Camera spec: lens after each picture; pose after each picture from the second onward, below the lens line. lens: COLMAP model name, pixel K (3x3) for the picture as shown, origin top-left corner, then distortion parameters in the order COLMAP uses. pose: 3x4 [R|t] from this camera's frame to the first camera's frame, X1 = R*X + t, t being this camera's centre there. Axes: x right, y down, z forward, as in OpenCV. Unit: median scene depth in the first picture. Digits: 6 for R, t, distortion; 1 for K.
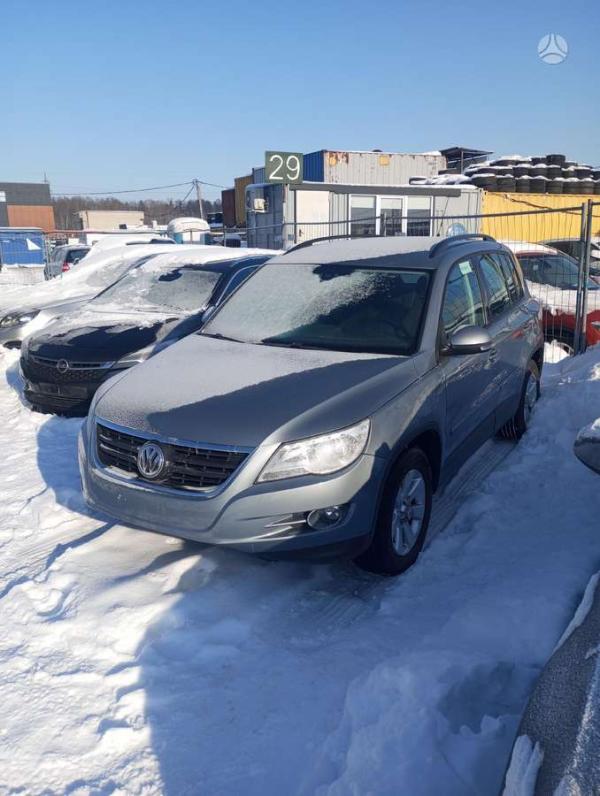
lens RADIAL K [[652.1, 0, 300.0], [0, 652.1, 398.0], [0, 0, 1]] dist [0.097258, -0.106957]
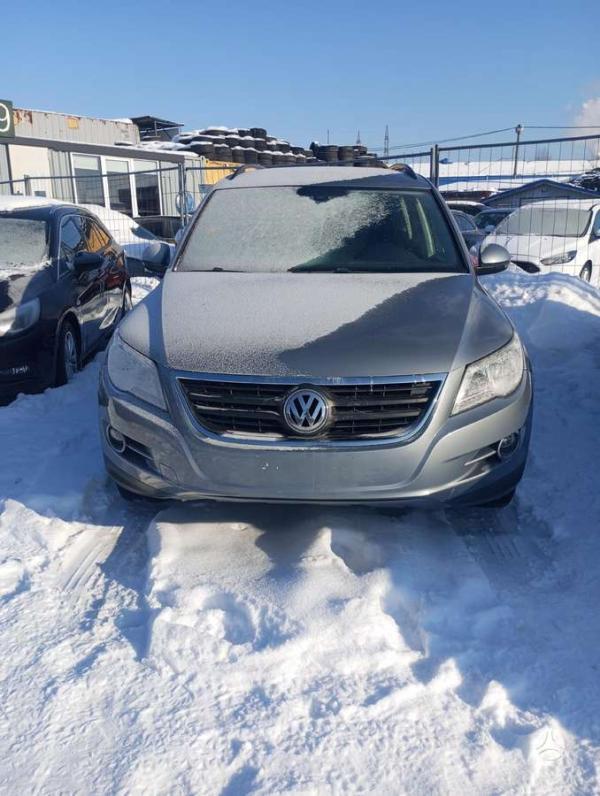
lens RADIAL K [[652.1, 0, 300.0], [0, 652.1, 398.0], [0, 0, 1]] dist [0.097258, -0.106957]
pose [[0.880132, -0.126281, 0.457625, -0.400684], [0.114290, 0.991983, 0.053927, 0.026759], [-0.460766, 0.004839, 0.887509, 0.228568]]
